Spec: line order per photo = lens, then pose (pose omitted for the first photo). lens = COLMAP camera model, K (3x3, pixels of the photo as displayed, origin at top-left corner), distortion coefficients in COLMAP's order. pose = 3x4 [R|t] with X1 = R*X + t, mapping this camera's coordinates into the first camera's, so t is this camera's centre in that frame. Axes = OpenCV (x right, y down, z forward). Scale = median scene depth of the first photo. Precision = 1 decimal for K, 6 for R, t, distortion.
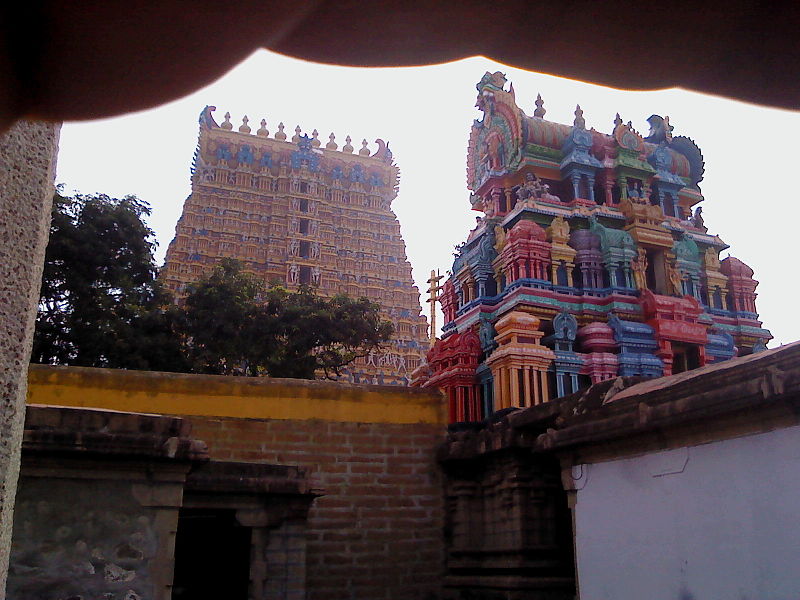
lens RADIAL K [[825.4, 0, 400.0], [0, 825.4, 300.0], [0, 0, 1]] dist [0.119801, -0.000595]
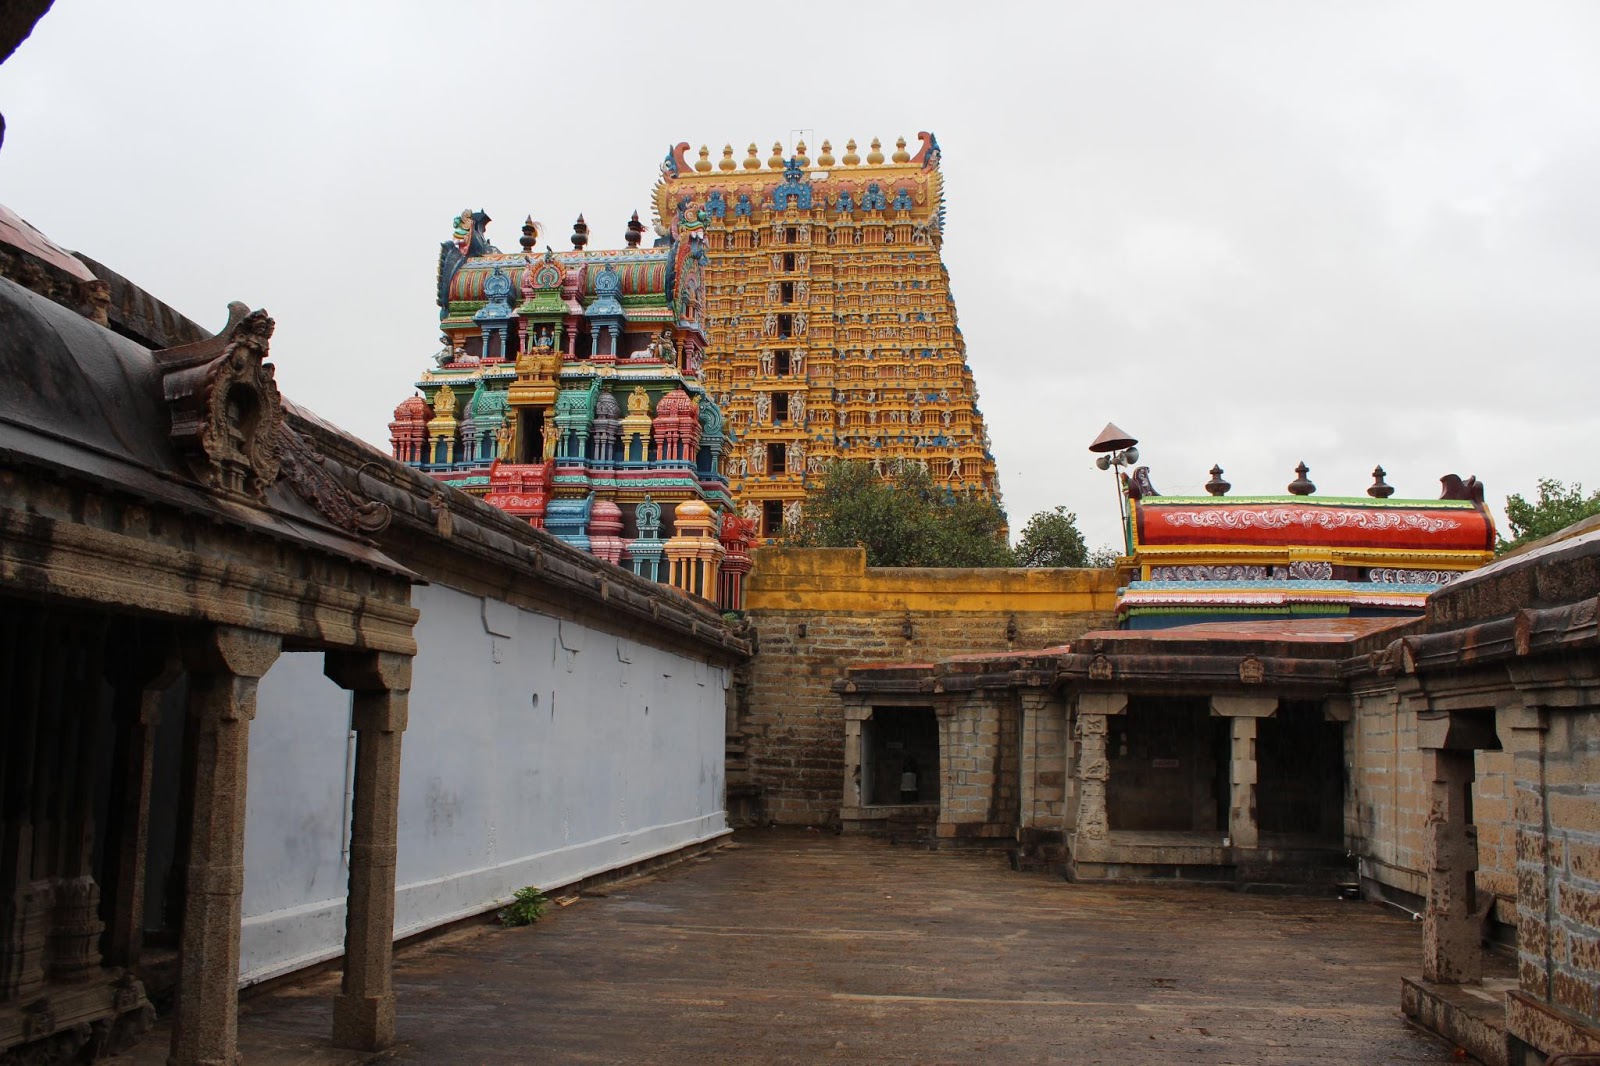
lens RADIAL K [[1369.1, 0, 800.0], [0, 1369.1, 533.0], [0, 0, 1]] dist [-0.102419, 0.012595]
pose [[0.871599, -0.064364, -0.485975, 0.459565], [0.139506, 0.982920, 0.120023, -0.023857], [0.469950, -0.172408, 0.865692, -0.060737]]
